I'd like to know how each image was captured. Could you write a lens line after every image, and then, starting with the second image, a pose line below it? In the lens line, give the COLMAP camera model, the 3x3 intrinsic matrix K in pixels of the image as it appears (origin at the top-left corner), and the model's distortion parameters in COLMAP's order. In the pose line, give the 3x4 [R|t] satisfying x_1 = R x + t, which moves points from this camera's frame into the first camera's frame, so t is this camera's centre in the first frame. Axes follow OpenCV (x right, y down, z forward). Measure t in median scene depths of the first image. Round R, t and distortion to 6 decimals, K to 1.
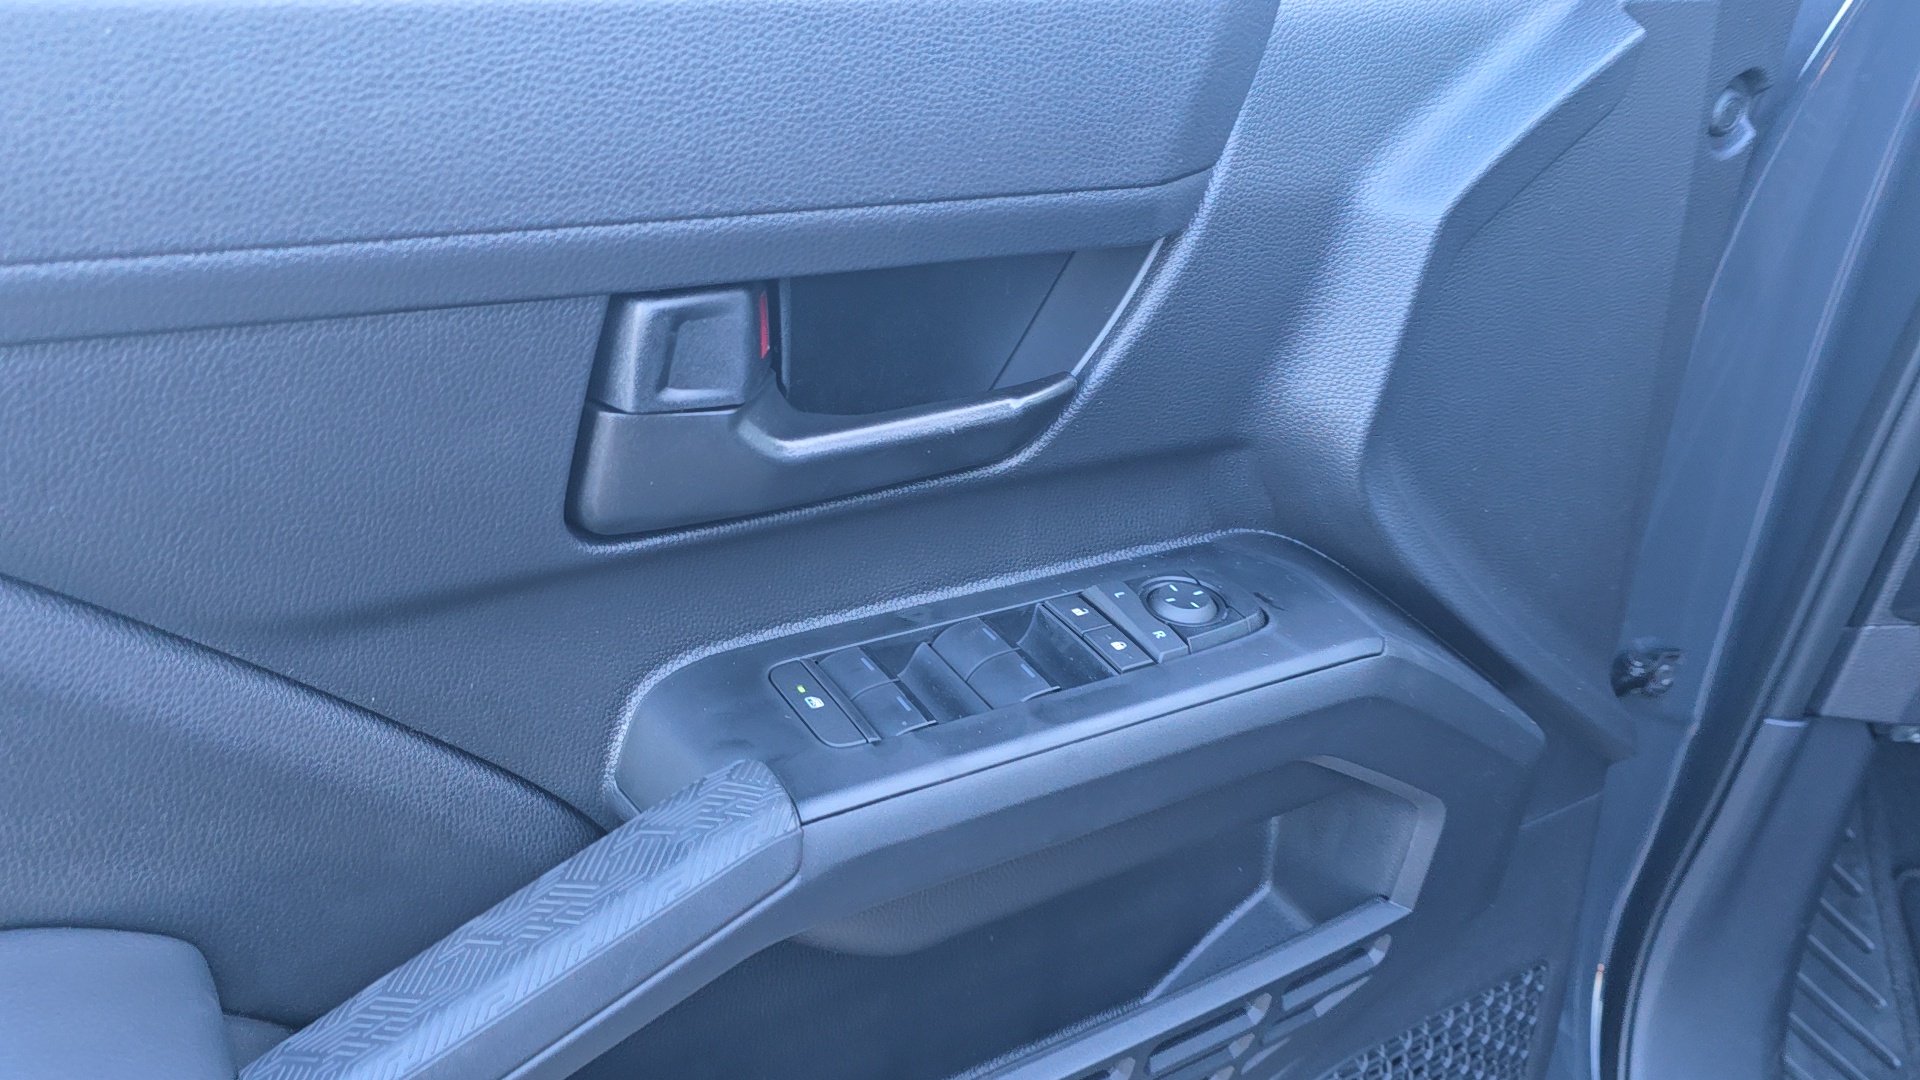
lens RADIAL K [[1590.0, 0, 965.8], [0, 1590.0, 554.1], [0, 0, 1]] dist [-0.006257, 0.005136]
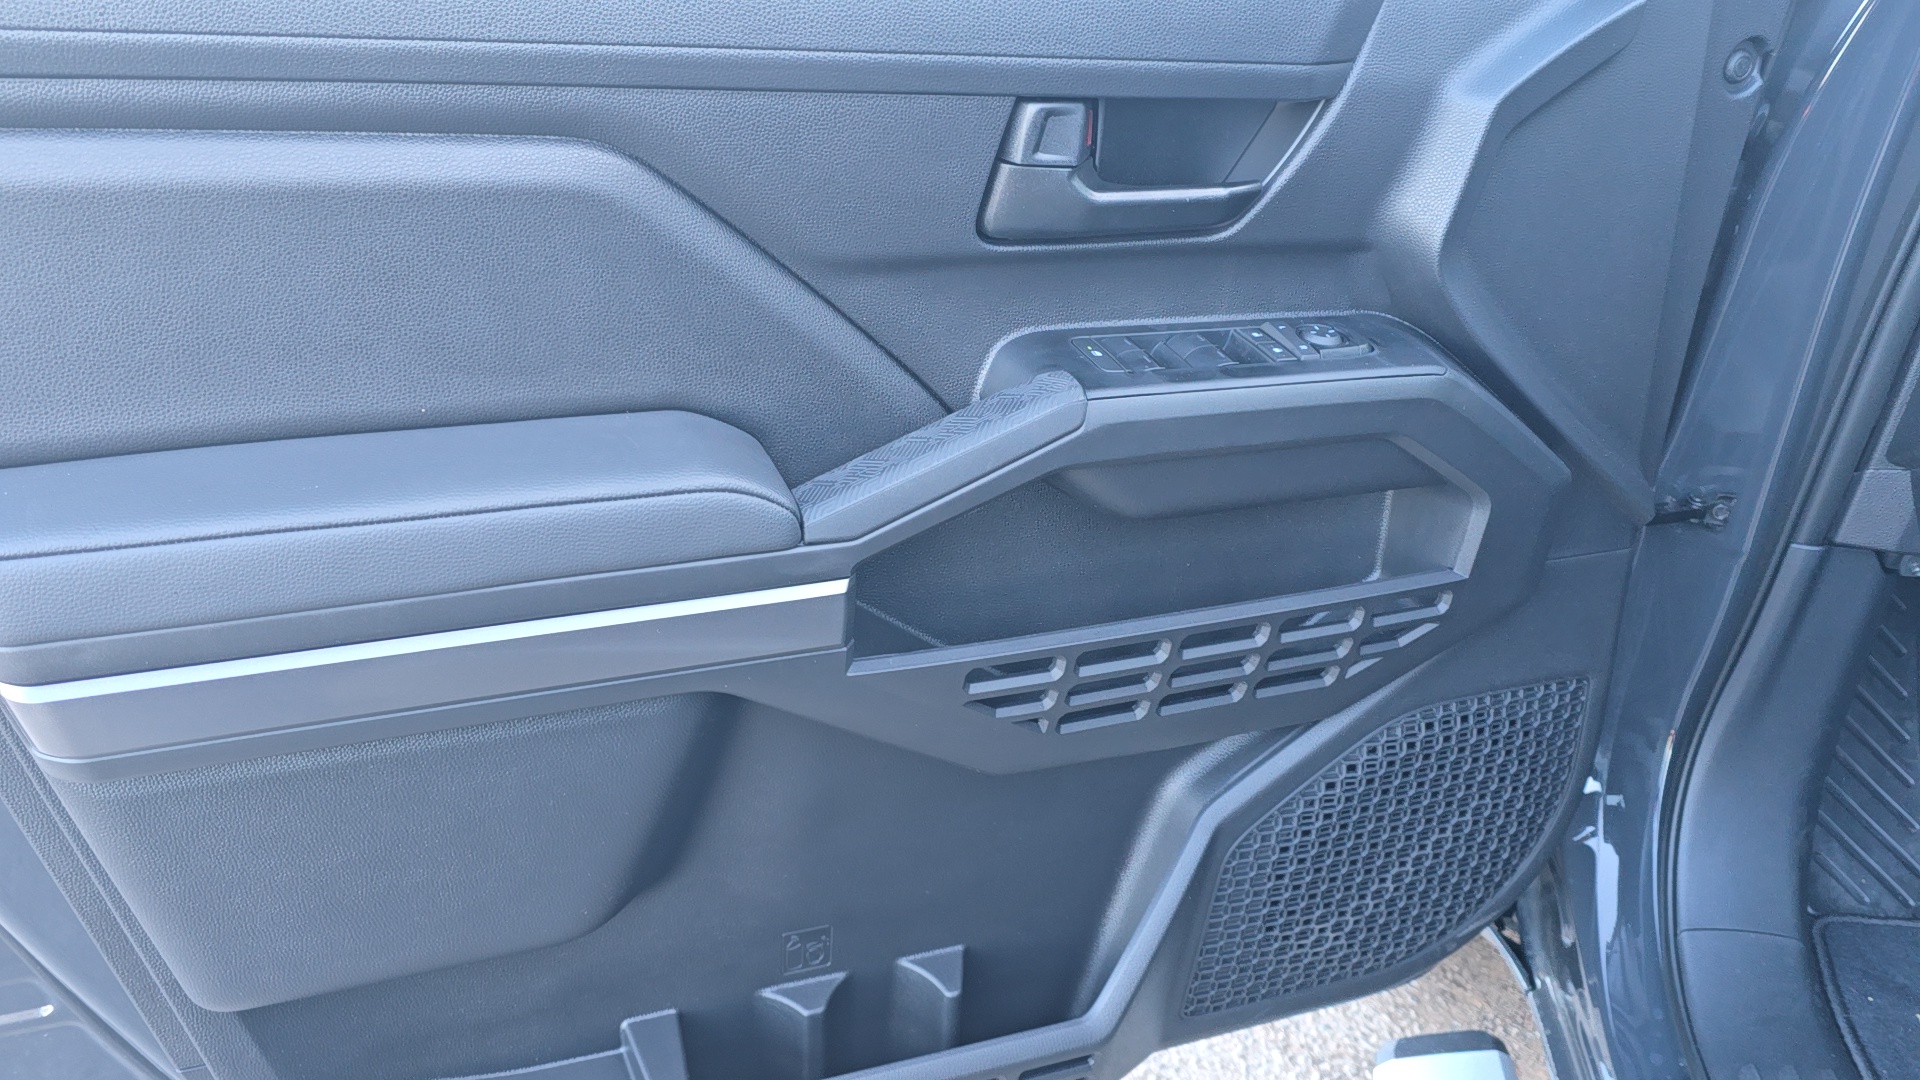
lens RADIAL K [[1557.1, 0, 987.4], [0, 1557.1, 541.7], [0, 0, 1]] dist [0.001145, 0.005273]
pose [[0.986986, 0.080987, -0.138925, 0.039710], [-0.083356, 0.996456, -0.011311, 0.310577], [0.137516, 0.022744, 0.990238, -0.680385]]
